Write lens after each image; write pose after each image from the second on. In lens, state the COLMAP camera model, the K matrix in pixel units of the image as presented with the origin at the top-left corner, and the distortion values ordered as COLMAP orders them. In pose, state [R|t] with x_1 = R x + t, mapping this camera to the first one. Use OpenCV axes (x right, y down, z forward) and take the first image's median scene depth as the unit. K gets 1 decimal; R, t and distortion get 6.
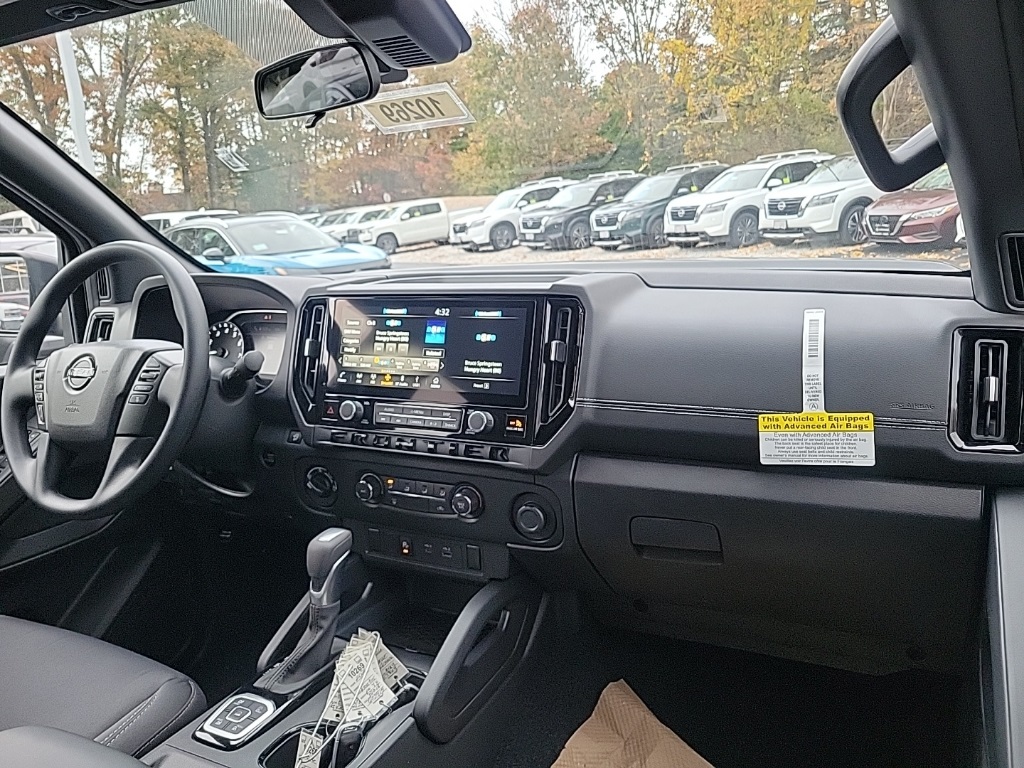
lens RADIAL K [[772.8, 0, 517.4], [0, 772.8, 376.4], [0, 0, 1]] dist [0.047300, -0.030121]
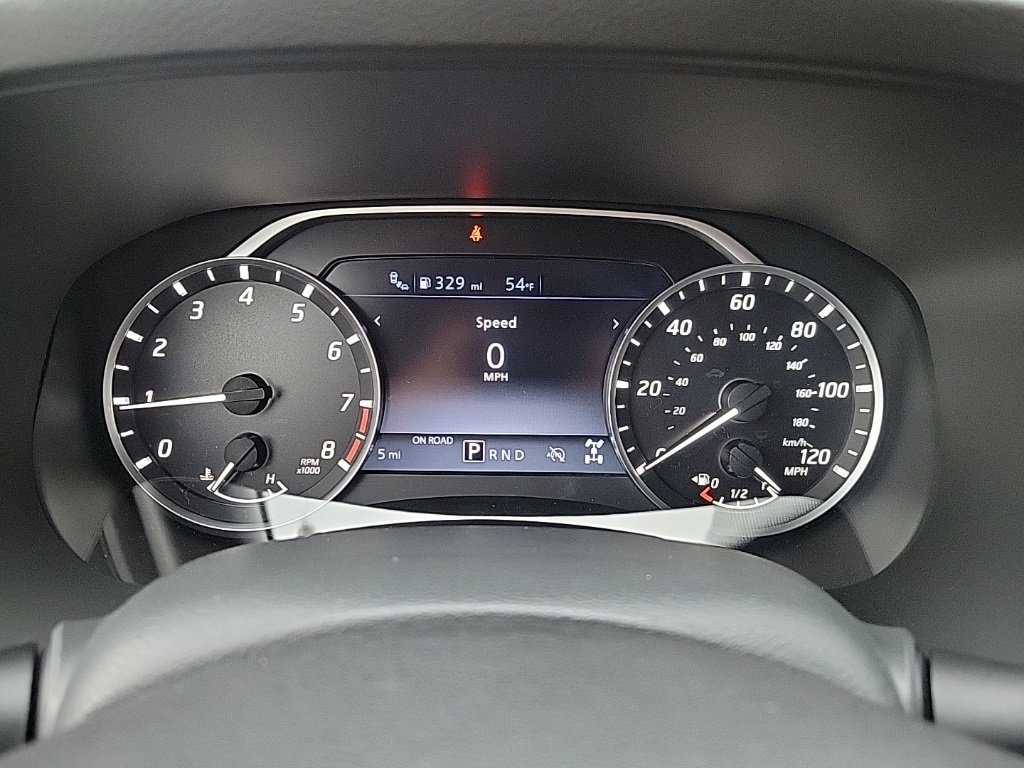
lens RADIAL K [[789.7, 0, 512.0], [0, 789.7, 384.0], [0, 0, 1]] dist [0.042702, -0.032104]
pose [[0.885126, -0.133822, 0.445694, -0.034878], [0.035821, 0.974511, 0.221463, -0.006961], [-0.463970, -0.180057, 0.867359, 0.063901]]
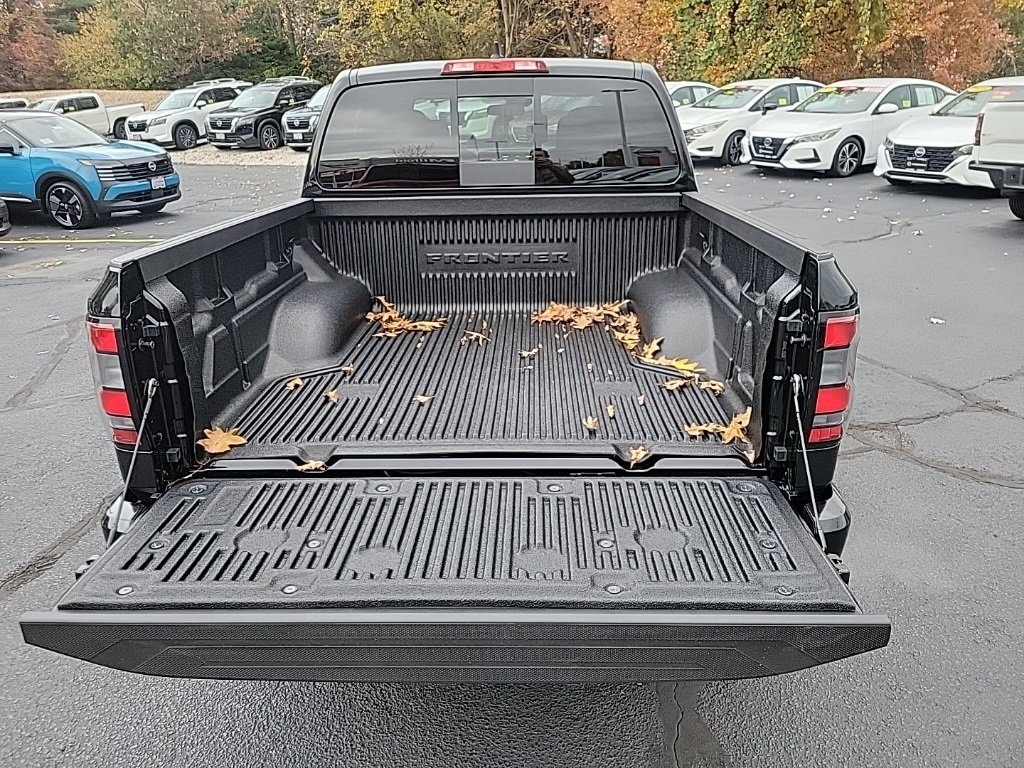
lens RADIAL K [[767.0, 0, 509.3], [0, 767.0, 383.7], [0, 0, 1]] dist [0.053736, -0.028866]
pose [[0.900436, -0.115705, 0.419318, -0.143564], [0.061929, 0.988254, 0.139710, 0.040554], [-0.430557, -0.099832, 0.897025, -0.211826]]
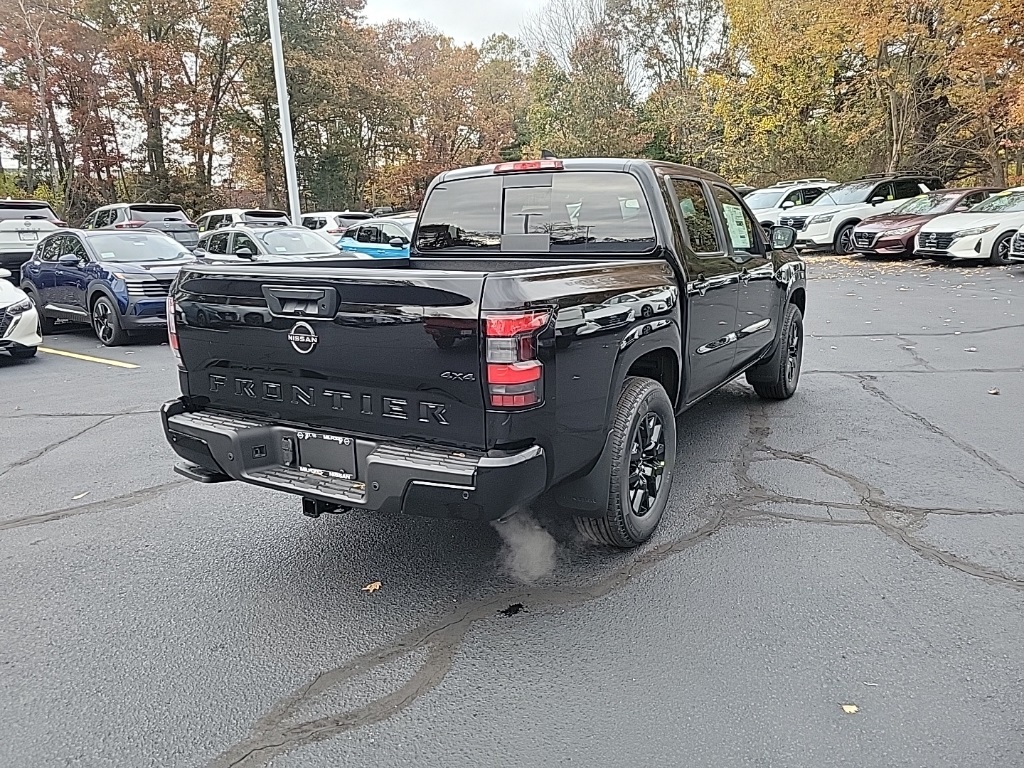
lens RADIAL K [[767.0, 0, 509.3], [0, 767.0, 383.7], [0, 0, 1]] dist [0.053736, -0.028866]
pose [[0.997919, 0.044741, -0.046425, -0.052422], [-0.044648, 0.998998, 0.003033, 0.060799], [0.046515, -0.000954, 0.998917, -0.285257]]
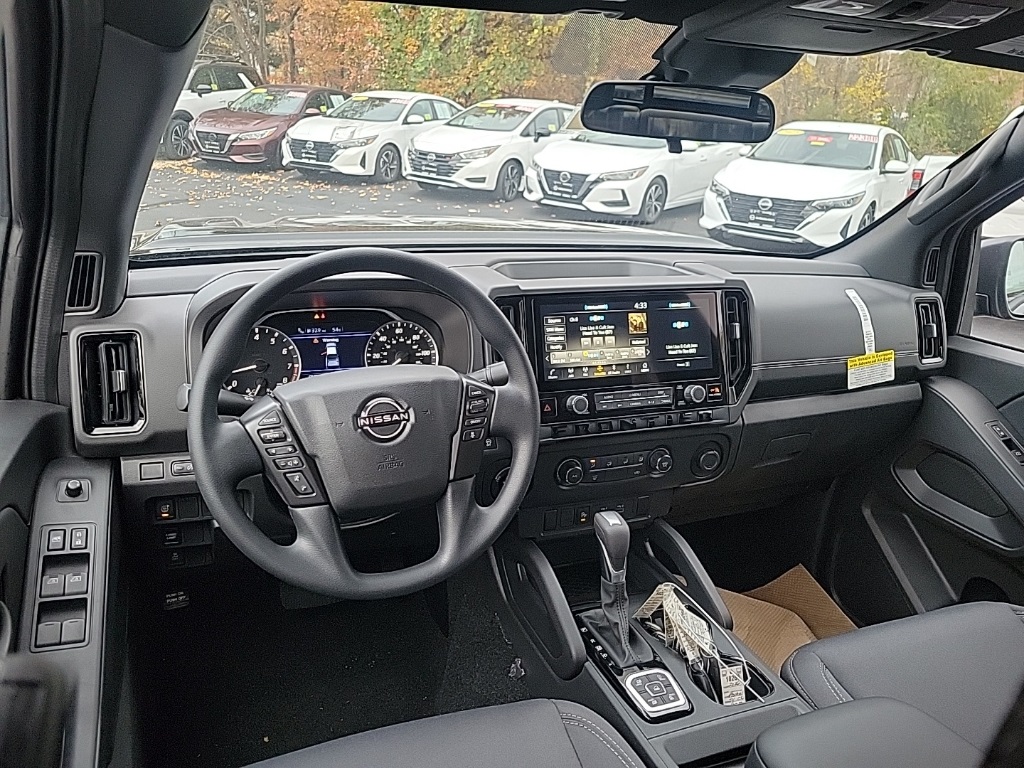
lens RADIAL K [[770.0, 0, 513.2], [0, 770.0, 372.0], [0, 0, 1]] dist [0.038639, -0.004524]
pose [[0.645391, -0.149535, 0.749073, -0.067549], [0.067287, 0.987968, 0.139251, -0.009771], [-0.760883, -0.039468, 0.647688, 0.024736]]
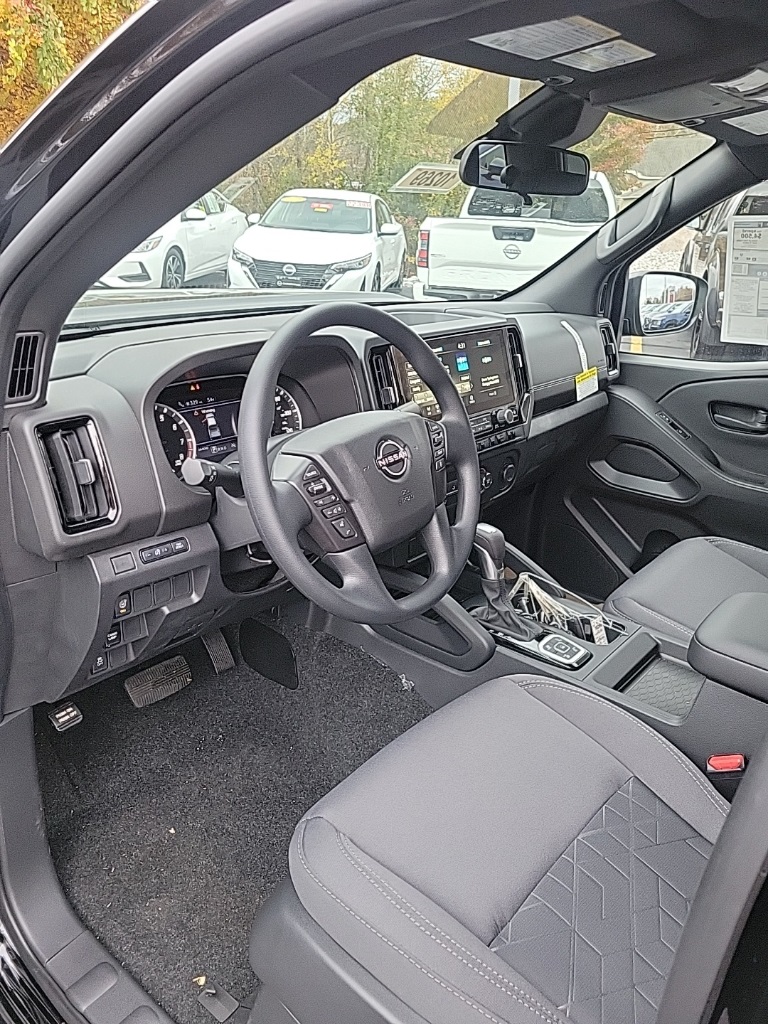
lens RADIAL K [[767.0, 0, 388.4], [0, 767.0, 501.4], [0, 0, 1]] dist [0.053736, -0.028866]
pose [[0.214576, -0.285814, 0.933952, -0.087918], [0.149896, 0.954534, 0.257674, -0.011531], [-0.965136, 0.084705, 0.247663, 0.050703]]
